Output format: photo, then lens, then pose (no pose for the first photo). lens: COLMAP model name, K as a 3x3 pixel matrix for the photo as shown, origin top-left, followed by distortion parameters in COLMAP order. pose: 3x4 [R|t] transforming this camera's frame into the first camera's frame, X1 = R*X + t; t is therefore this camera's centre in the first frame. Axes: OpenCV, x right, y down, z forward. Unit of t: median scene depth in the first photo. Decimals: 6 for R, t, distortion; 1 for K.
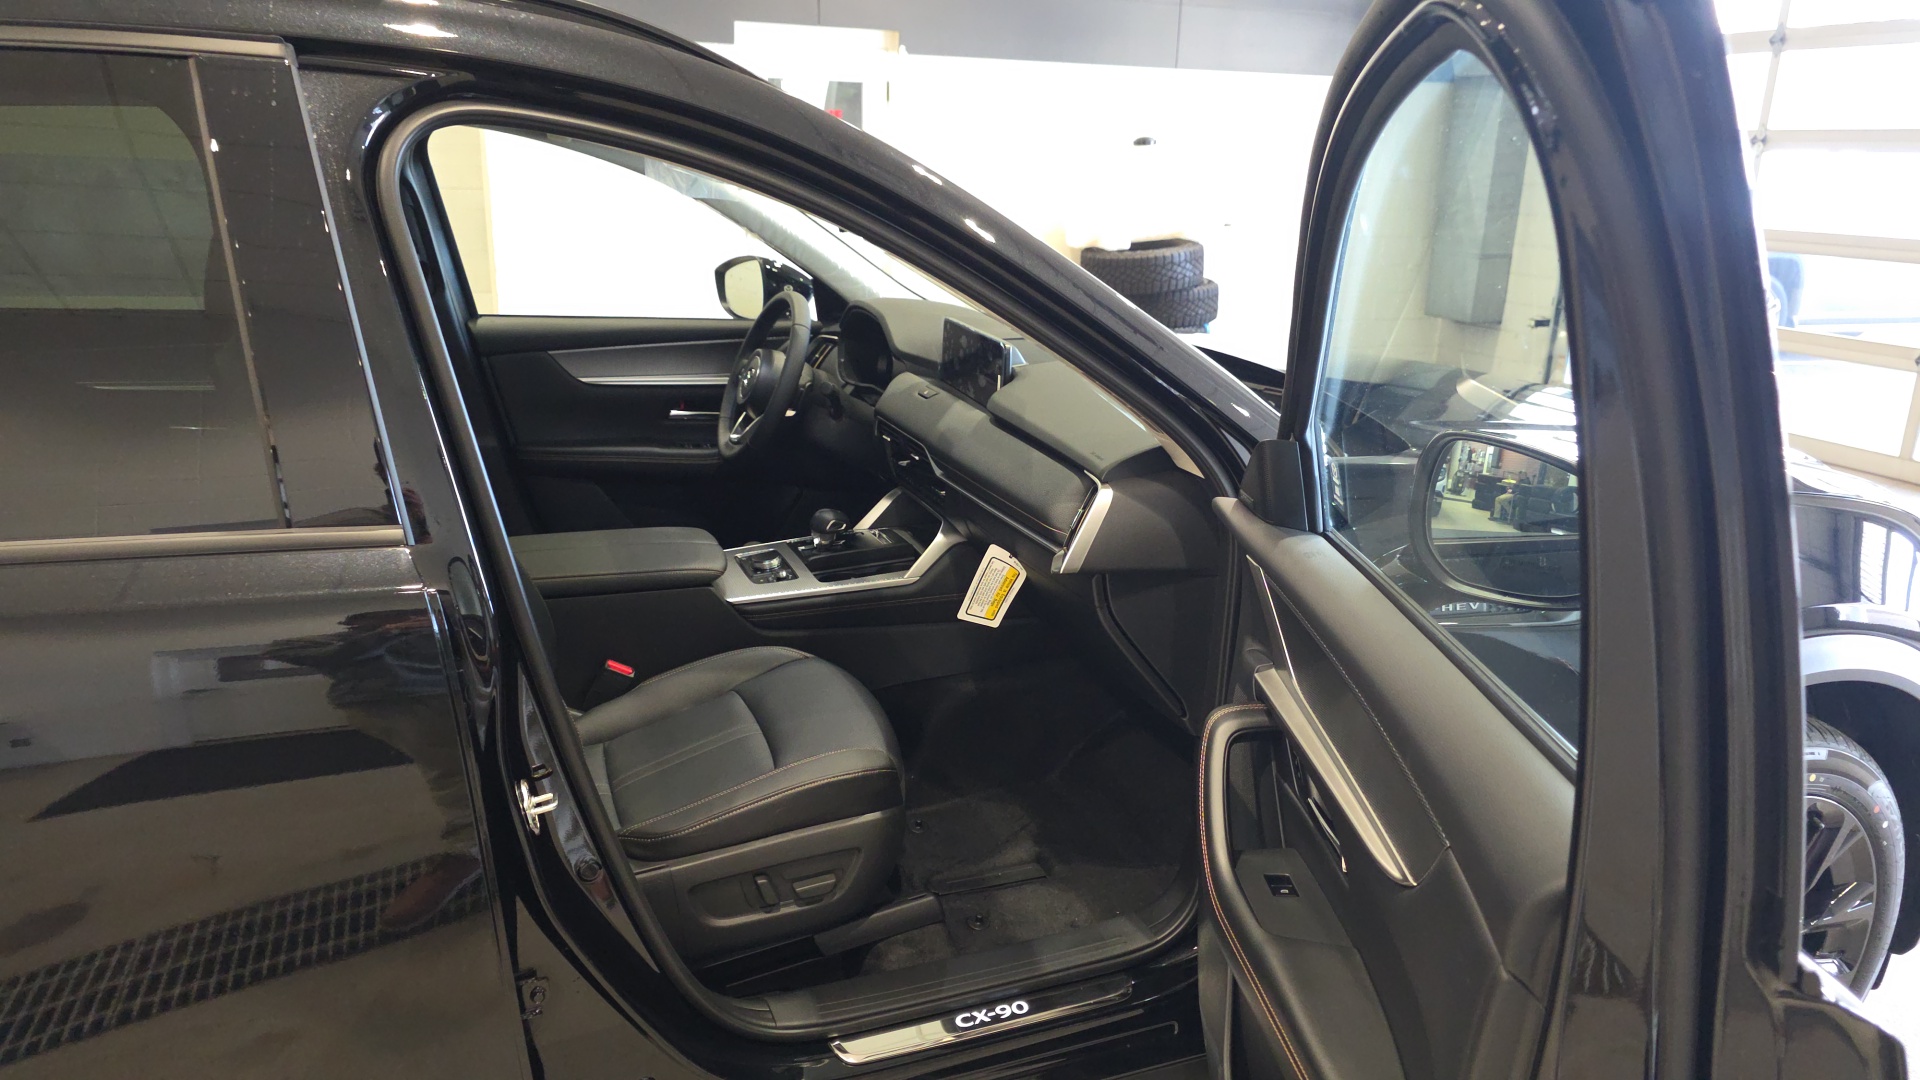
lens RADIAL K [[1392.5, 0, 909.7], [0, 1392.5, 541.7], [0, 0, 1]] dist [0.105688, -0.119692]
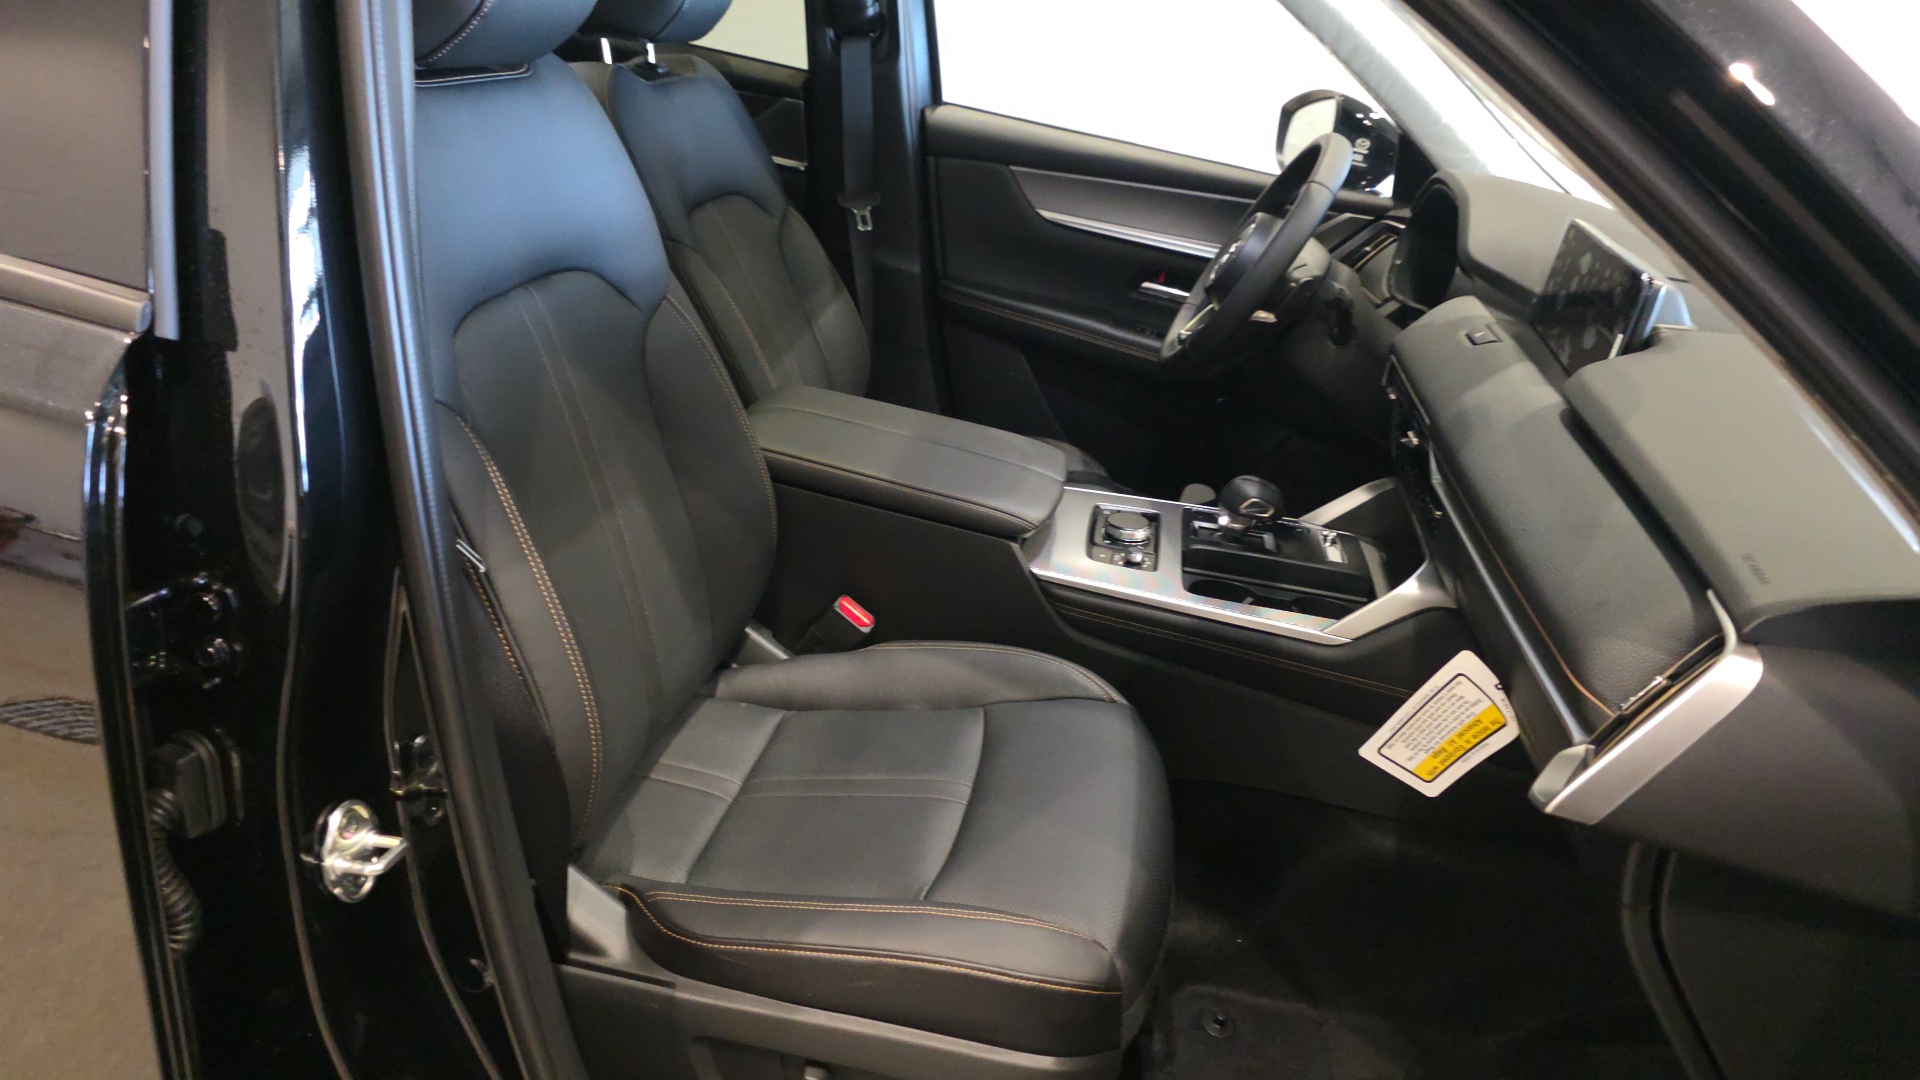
lens RADIAL K [[1275.8, 0, 916.8], [0, 1275.8, 497.3], [0, 0, 1]] dist [0.040846, -0.002387]
pose [[0.845583, 0.306974, -0.436756, 0.064971], [-0.277526, 0.951666, 0.131572, -0.047895], [0.456035, 0.009957, 0.889906, 0.414924]]
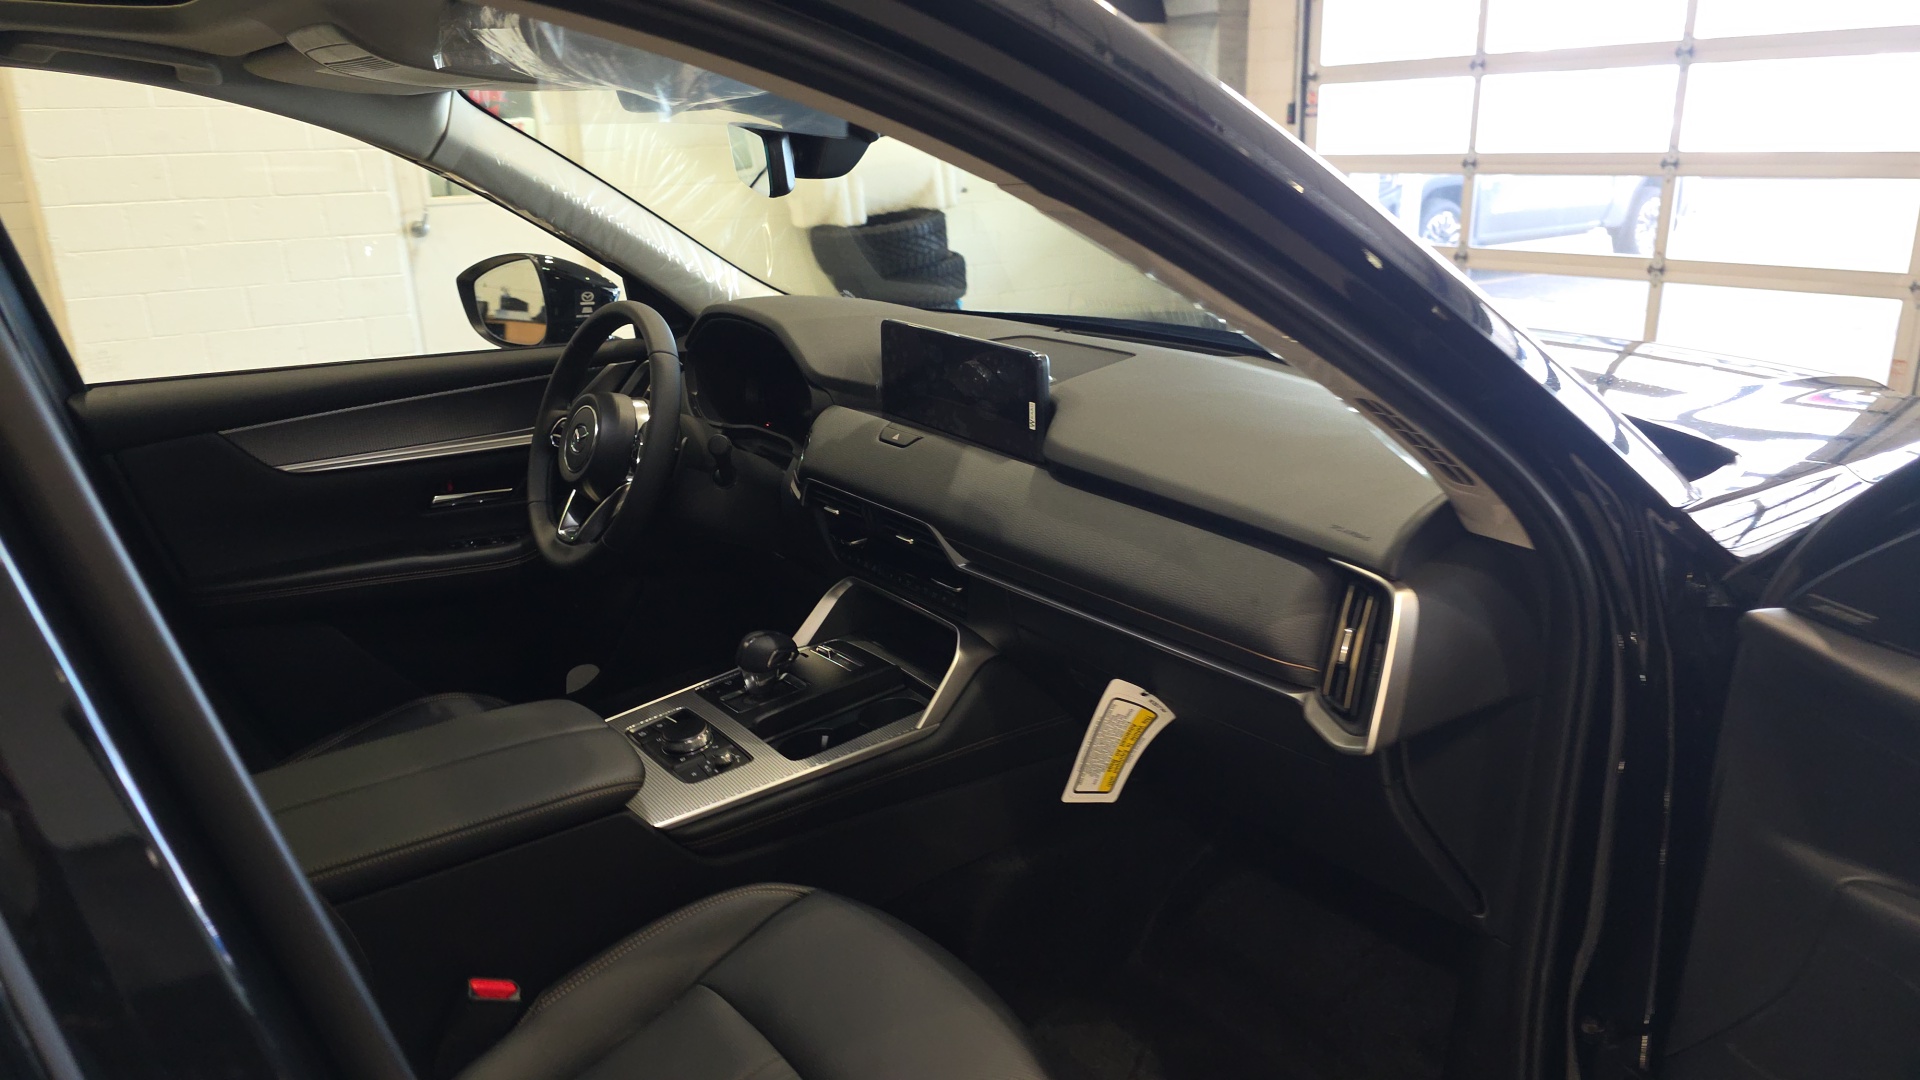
lens RADIAL K [[1301.7, 0, 974.1], [0, 1301.7, 539.3], [0, 0, 1]] dist [0.006623, -0.006977]
pose [[0.942150, -0.138454, 0.305260, -0.141931], [0.130907, 0.990365, 0.045163, -0.079457], [-0.308571, -0.002589, 0.951198, 0.393226]]
